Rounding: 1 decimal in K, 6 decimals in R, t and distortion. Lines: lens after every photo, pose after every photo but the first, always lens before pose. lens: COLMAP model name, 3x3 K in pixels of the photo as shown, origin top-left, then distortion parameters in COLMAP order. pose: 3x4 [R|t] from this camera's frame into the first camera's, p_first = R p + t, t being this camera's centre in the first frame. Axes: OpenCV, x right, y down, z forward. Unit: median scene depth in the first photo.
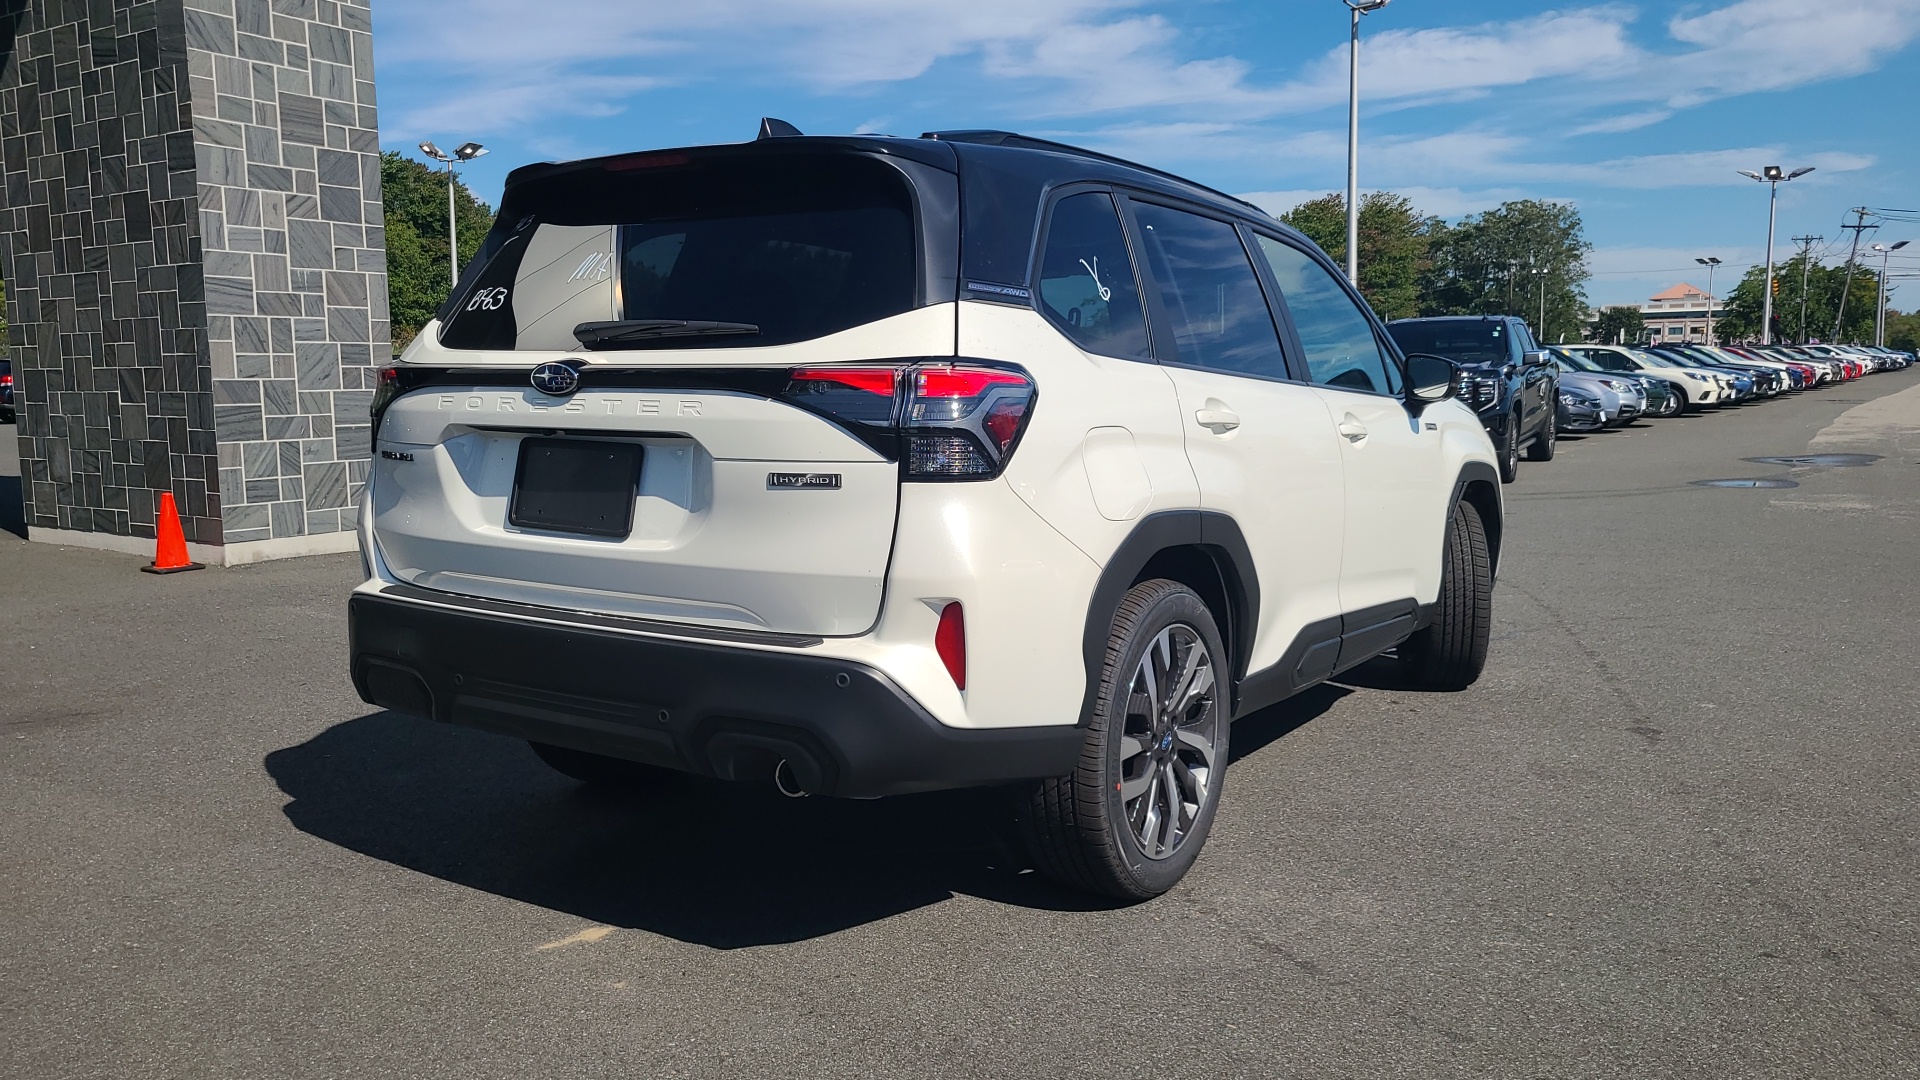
lens RADIAL K [[1472.3, 0, 942.1], [0, 1472.3, 539.7], [0, 0, 1]] dist [0.074542, -0.061563]
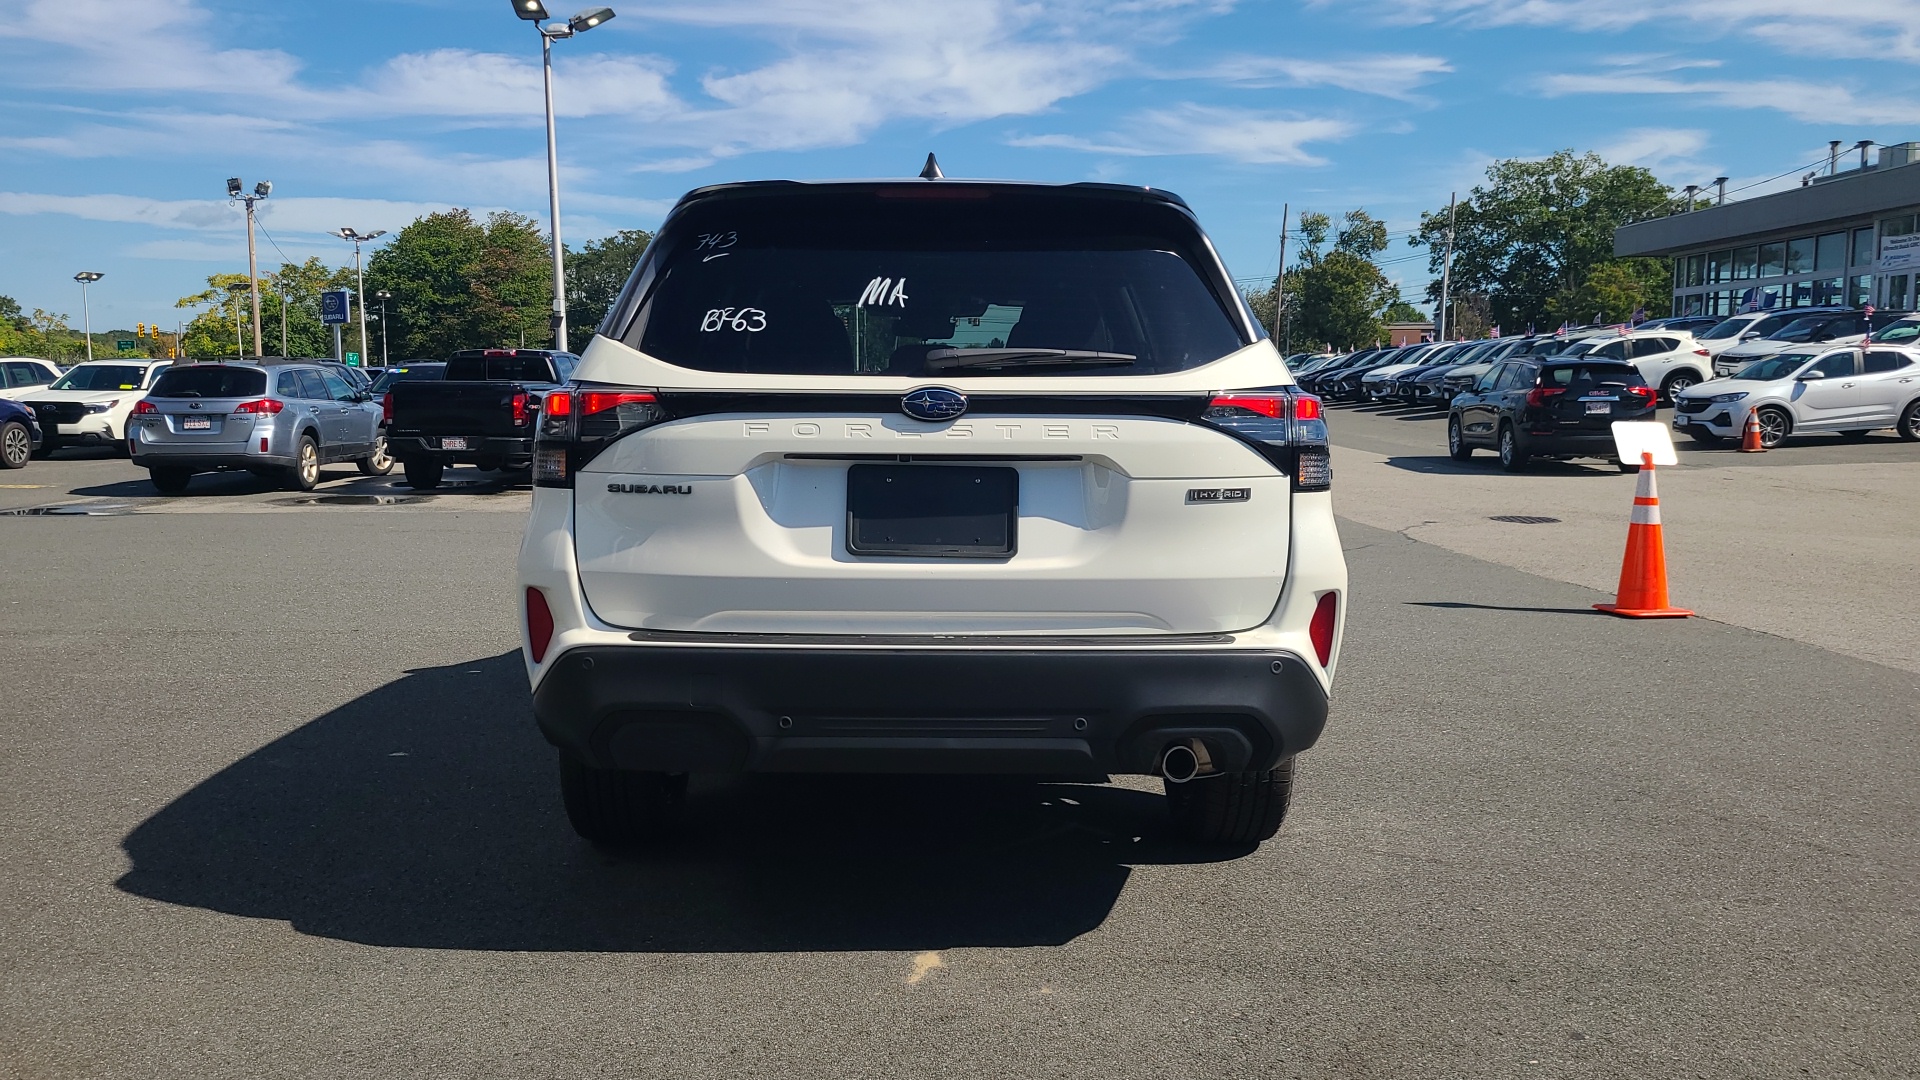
lens RADIAL K [[1479.1, 0, 940.3], [0, 1479.1, 527.5], [0, 0, 1]] dist [0.053256, -0.049686]
pose [[0.822931, -0.047633, 0.566141, -0.803794], [0.058737, 0.998273, -0.001388, -0.023225], [-0.565097, 0.034396, 0.824307, 0.167906]]
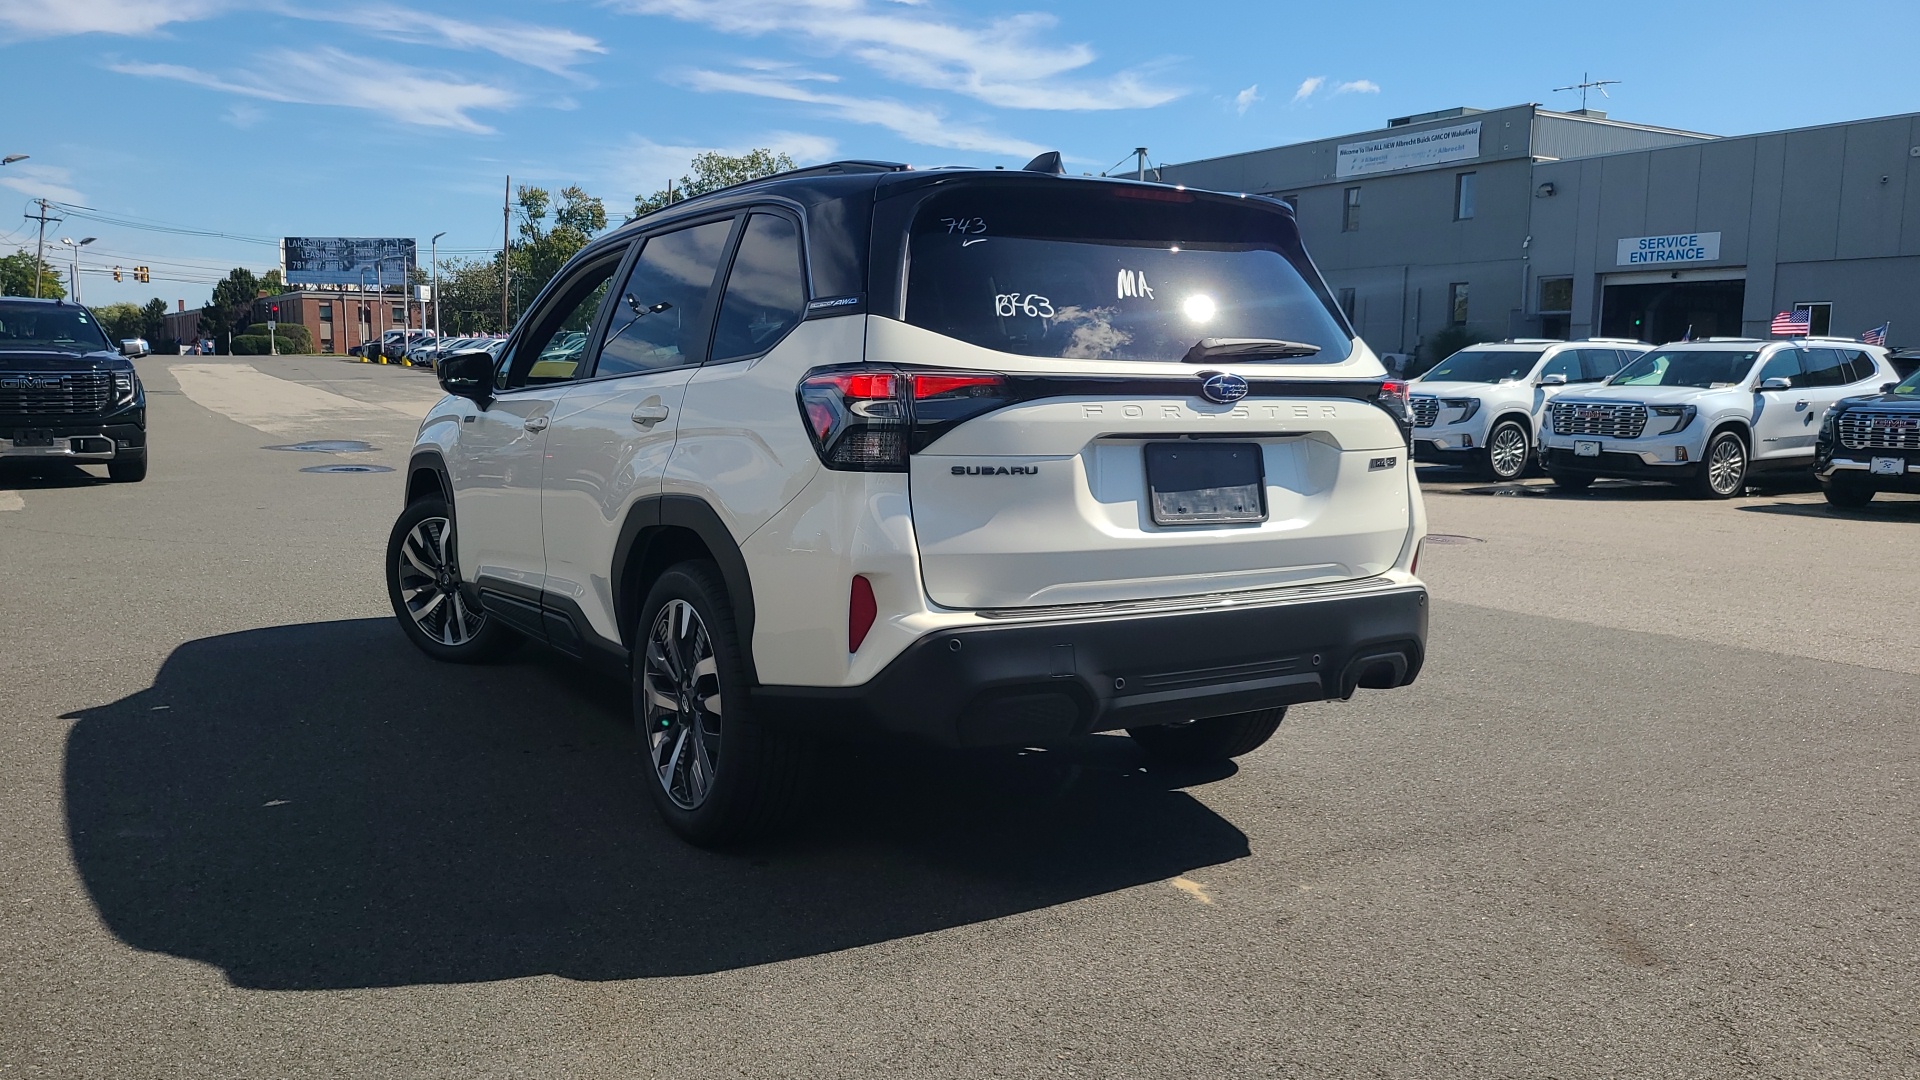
lens RADIAL K [[1459.9, 0, 960.0], [0, 1459.9, 540.0], [0, 0, 1]] dist [0.109930, -0.118280]
pose [[0.401106, -0.095012, 0.911091, -1.327941], [0.088075, 0.993999, 0.064882, -0.081436], [-0.911788, 0.054220, 0.407066, 0.712369]]
